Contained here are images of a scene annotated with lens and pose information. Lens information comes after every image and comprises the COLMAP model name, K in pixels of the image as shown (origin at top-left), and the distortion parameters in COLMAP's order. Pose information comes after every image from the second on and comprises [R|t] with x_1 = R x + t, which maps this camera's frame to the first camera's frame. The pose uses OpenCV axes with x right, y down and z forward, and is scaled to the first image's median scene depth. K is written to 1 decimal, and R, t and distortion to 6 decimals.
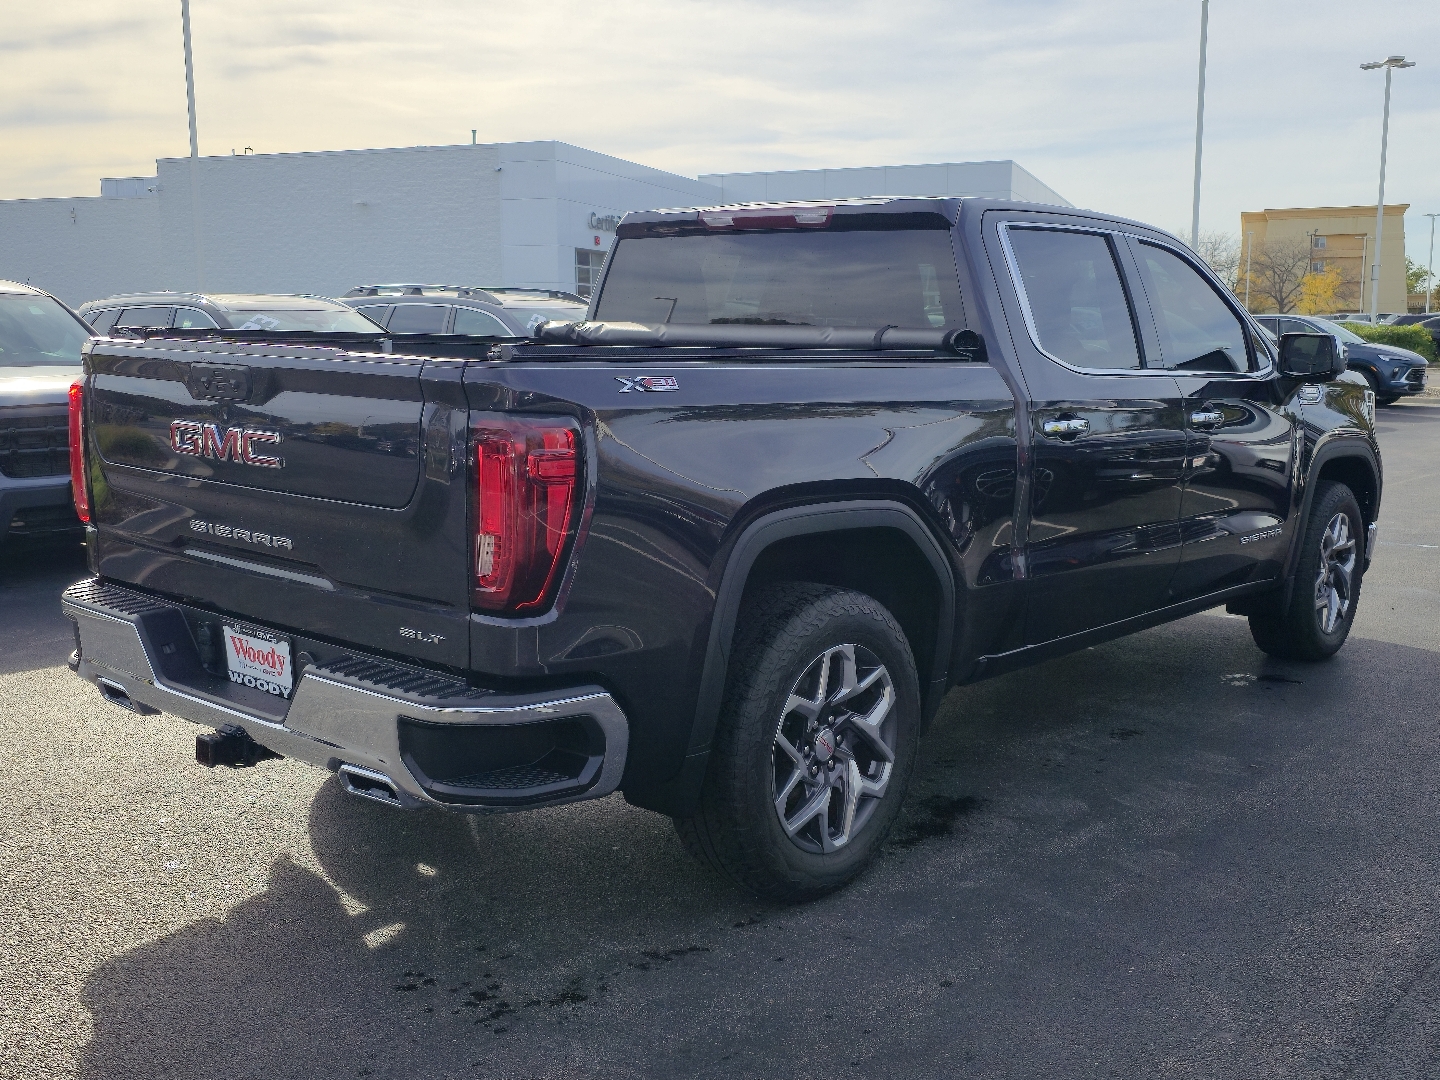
lens RADIAL K [[1459.7, 0, 720.0], [0, 1459.7, 540.0], [0, 0, 1]] dist [0.119060, -0.187032]
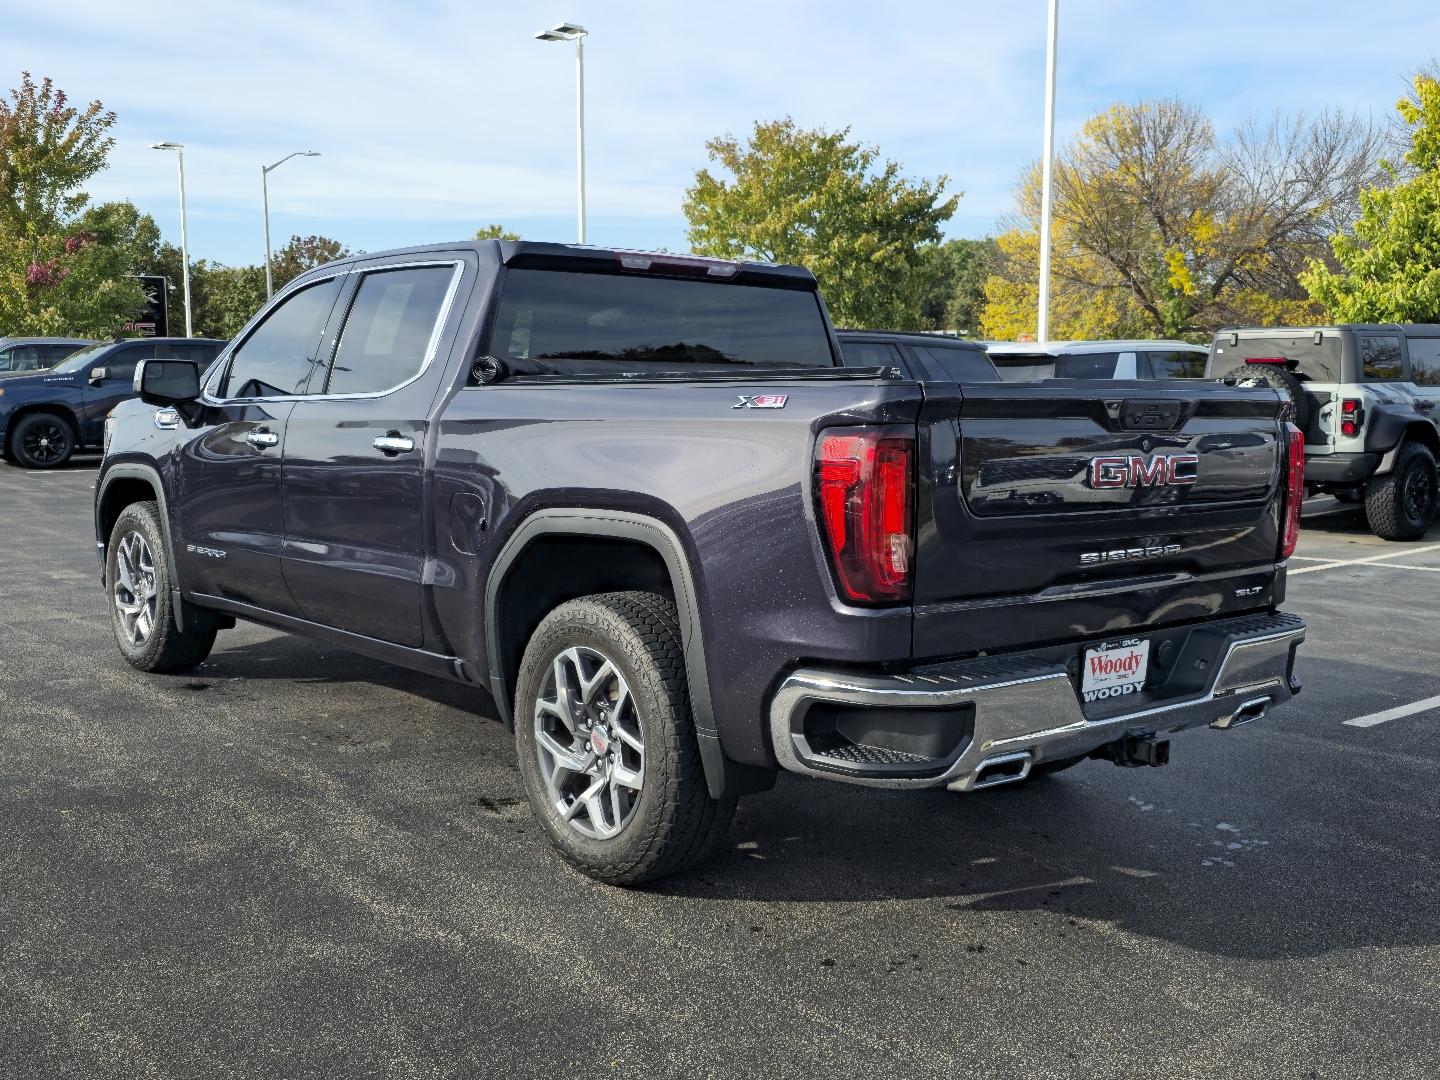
lens RADIAL K [[1459.7, 0, 720.0], [0, 1459.7, 540.0], [0, 0, 1]] dist [0.119060, -0.187032]
pose [[0.157893, -0.114196, 0.980831, -1.404569], [0.139133, 0.985954, 0.092395, -0.153196], [-0.977605, 0.121878, 0.171564, 1.075393]]
